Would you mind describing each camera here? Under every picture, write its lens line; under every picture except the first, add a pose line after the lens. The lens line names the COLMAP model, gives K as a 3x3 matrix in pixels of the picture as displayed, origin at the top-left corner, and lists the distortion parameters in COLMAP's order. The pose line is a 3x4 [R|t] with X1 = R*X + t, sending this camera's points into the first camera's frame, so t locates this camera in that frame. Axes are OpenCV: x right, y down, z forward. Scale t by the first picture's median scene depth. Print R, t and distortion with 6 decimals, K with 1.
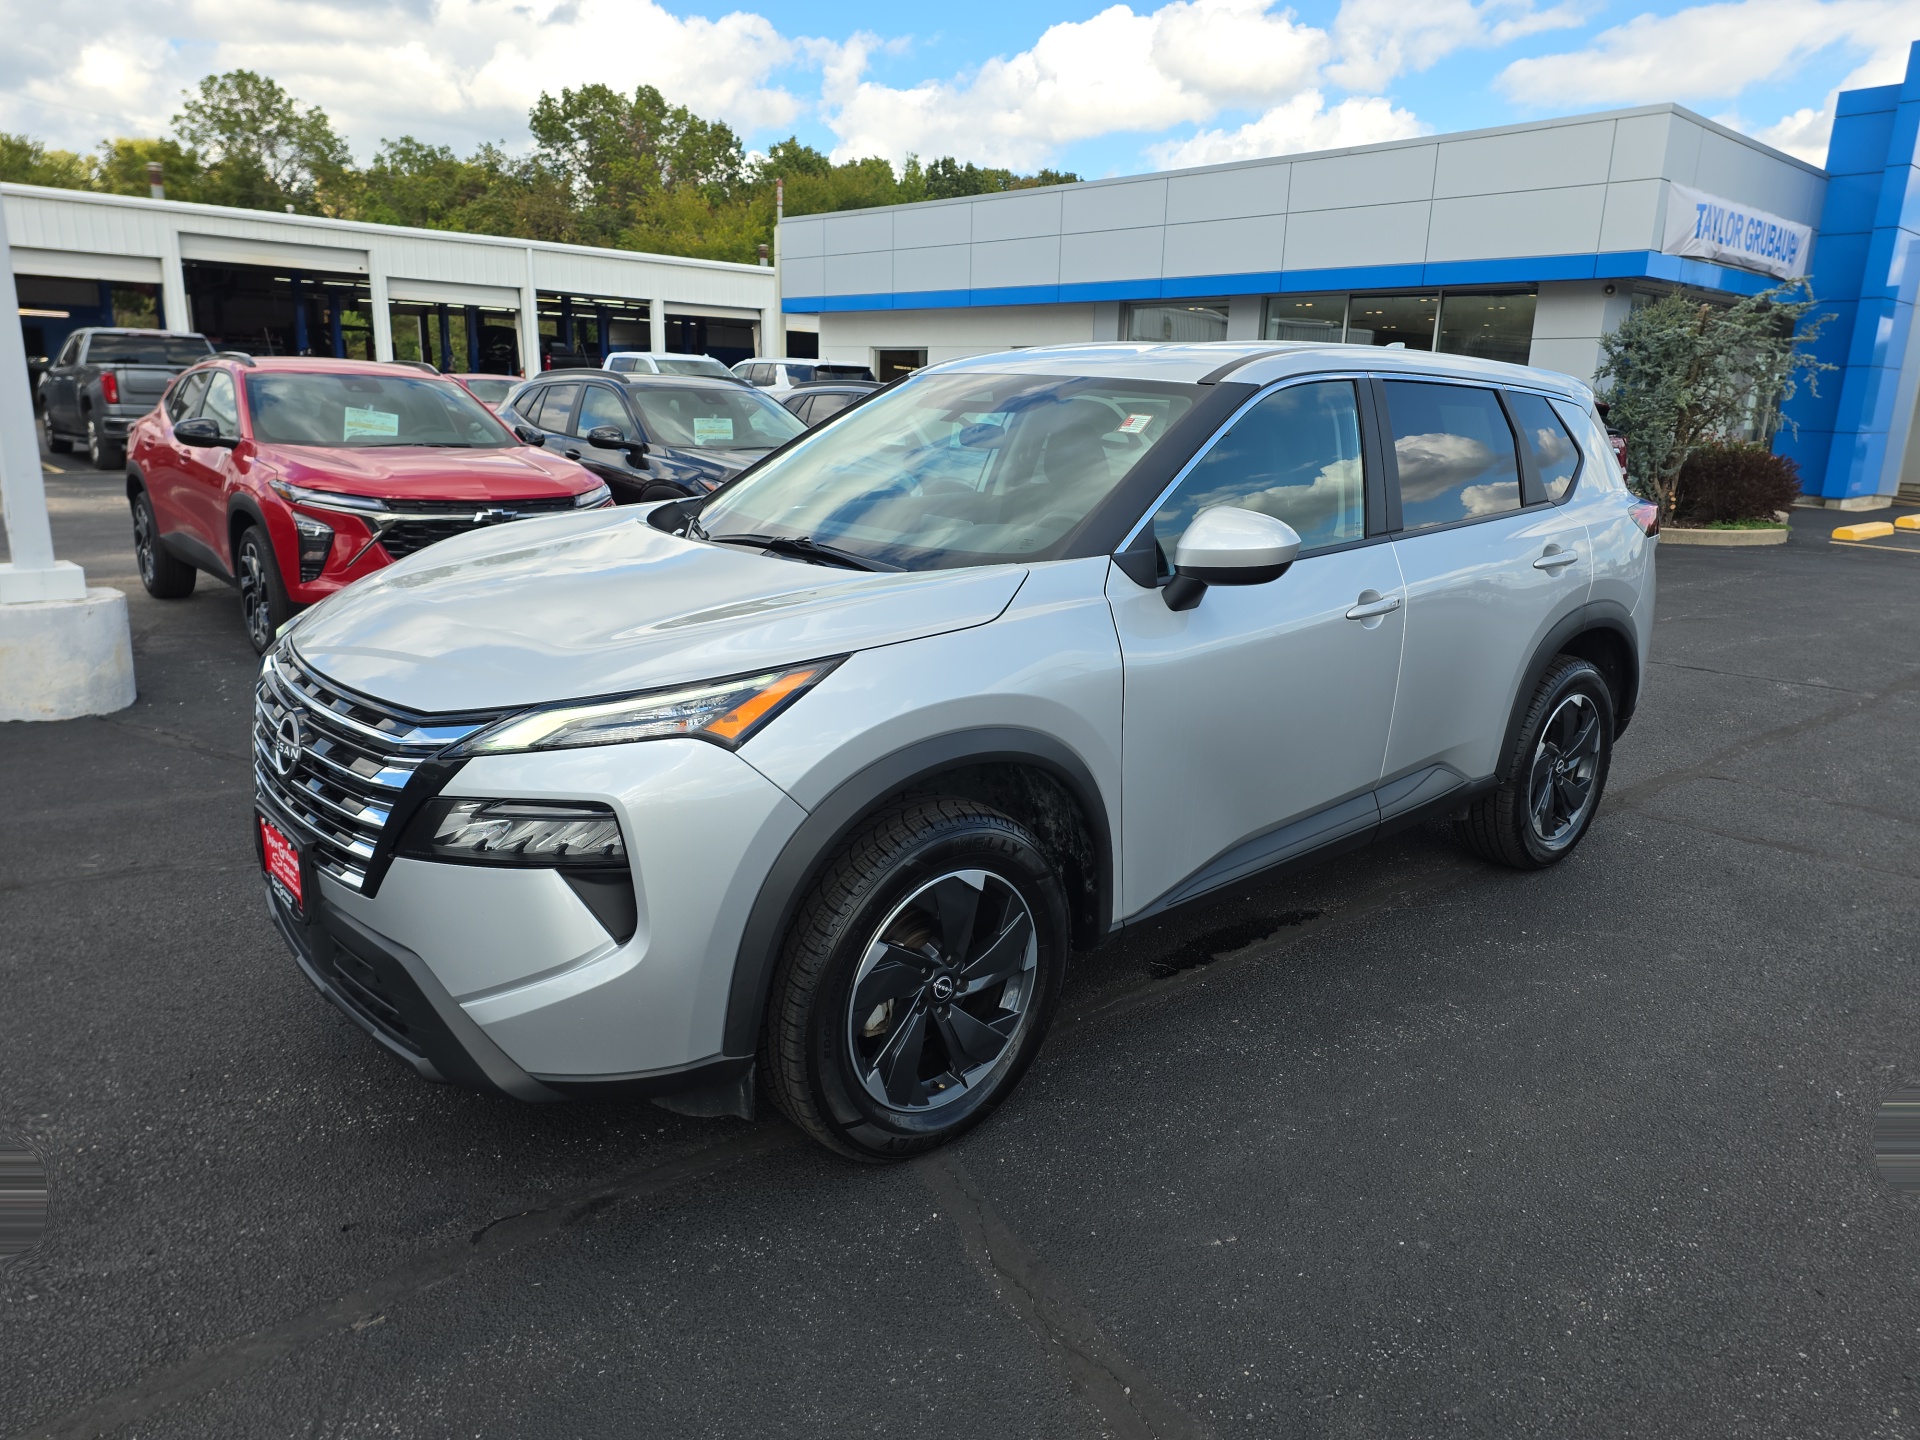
lens RADIAL K [[1351.6, 0, 955.2], [0, 1351.6, 726.6], [0, 0, 1]] dist [0.042546, -0.044703]
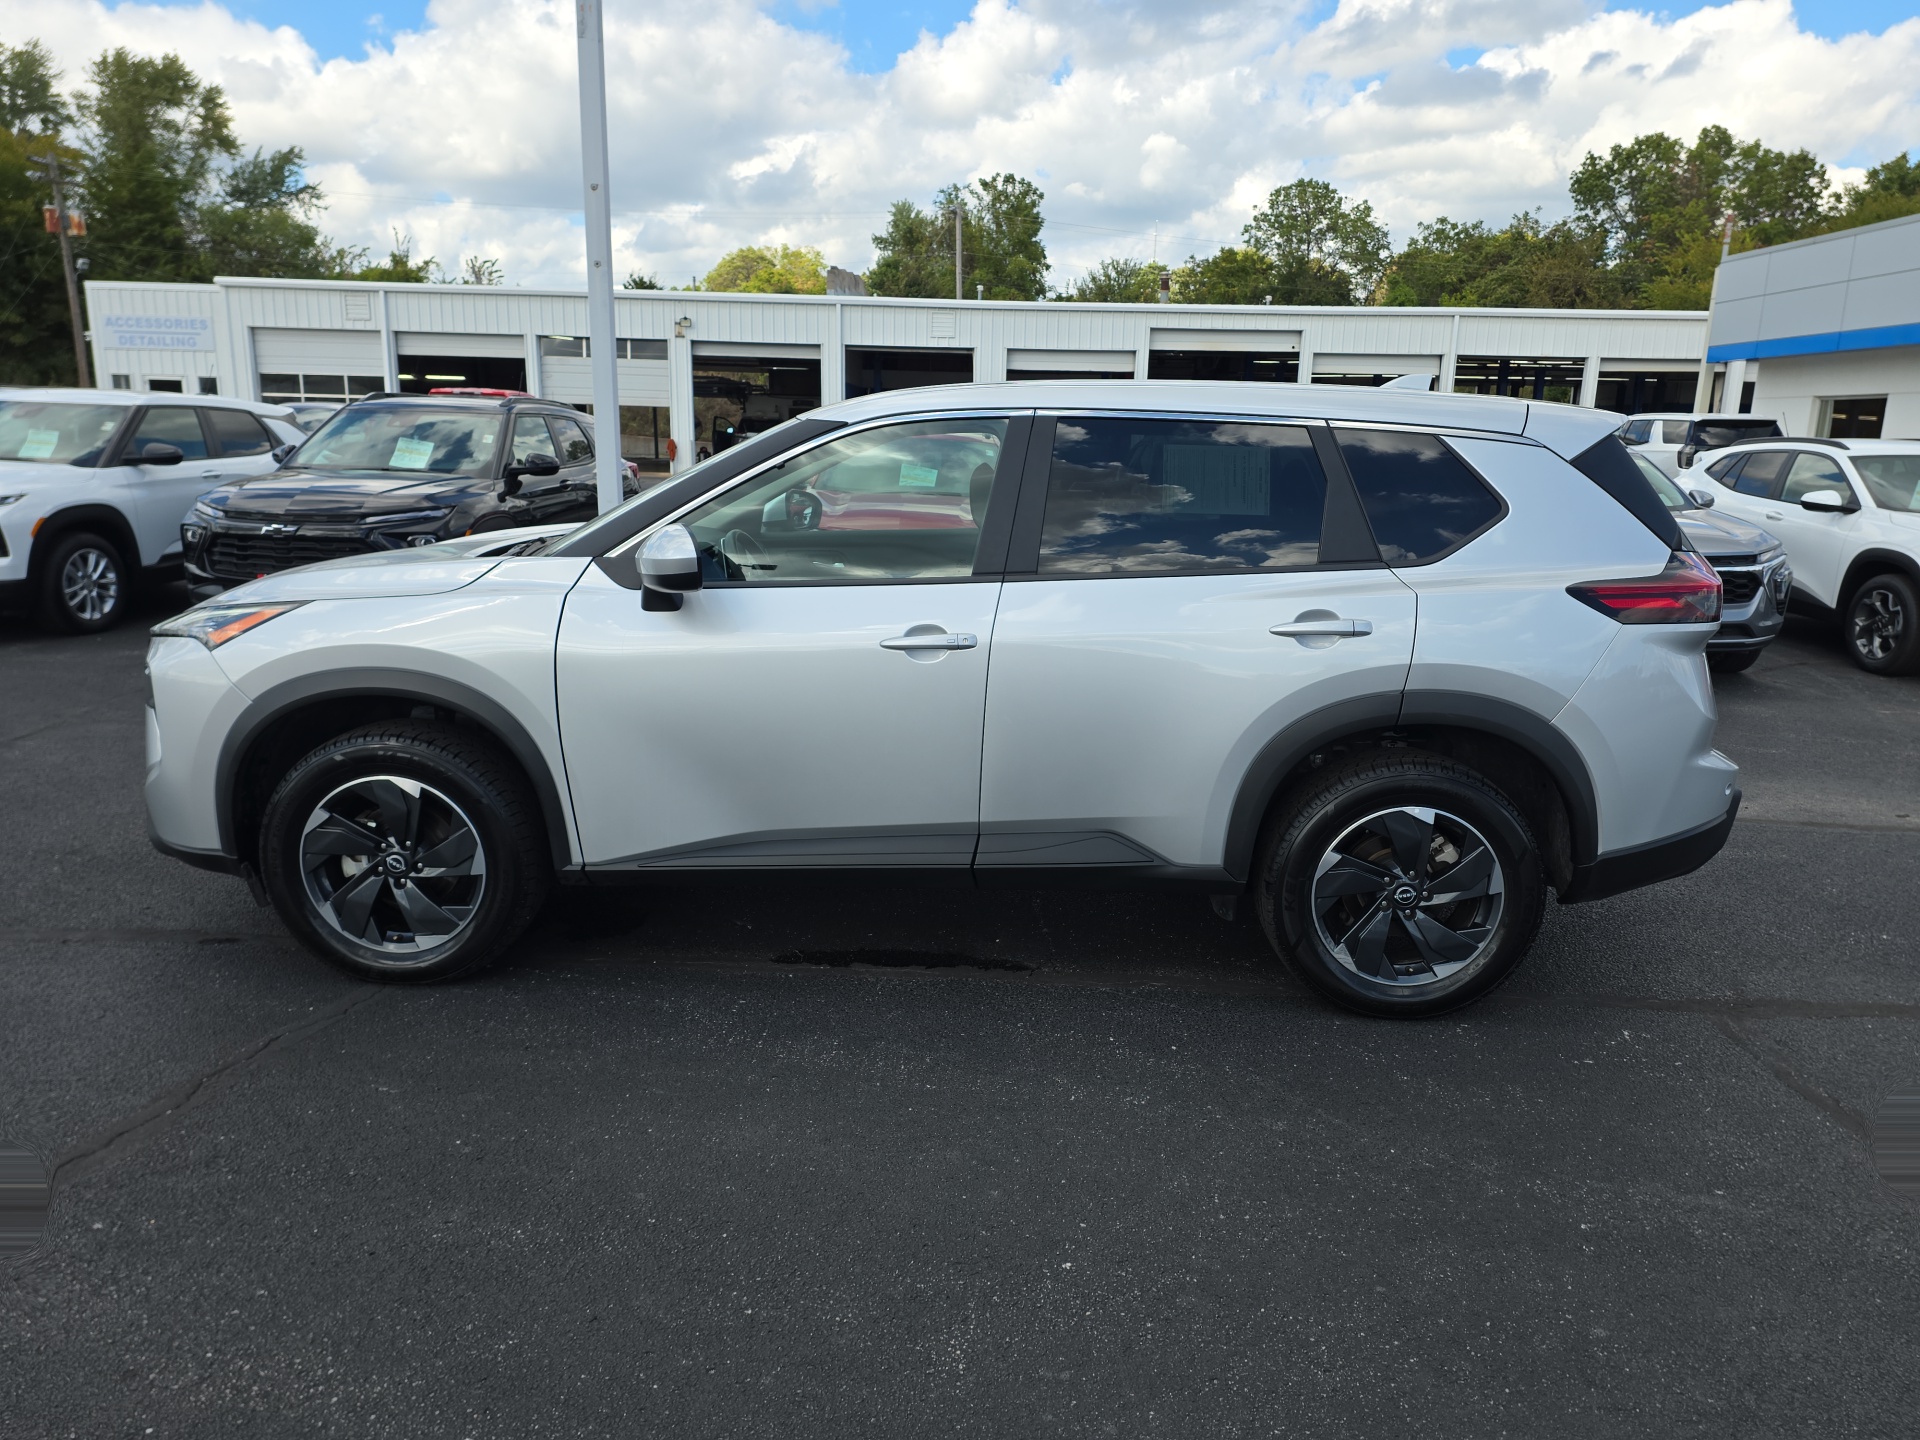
lens RADIAL K [[1351.6, 0, 955.2], [0, 1351.6, 726.6], [0, 0, 1]] dist [0.042546, -0.044703]
pose [[0.706128, 0.130835, -0.695892, 0.113410], [-0.165147, 0.986108, 0.017822, -0.005031], [0.688556, 0.102340, 0.717925, 0.034634]]
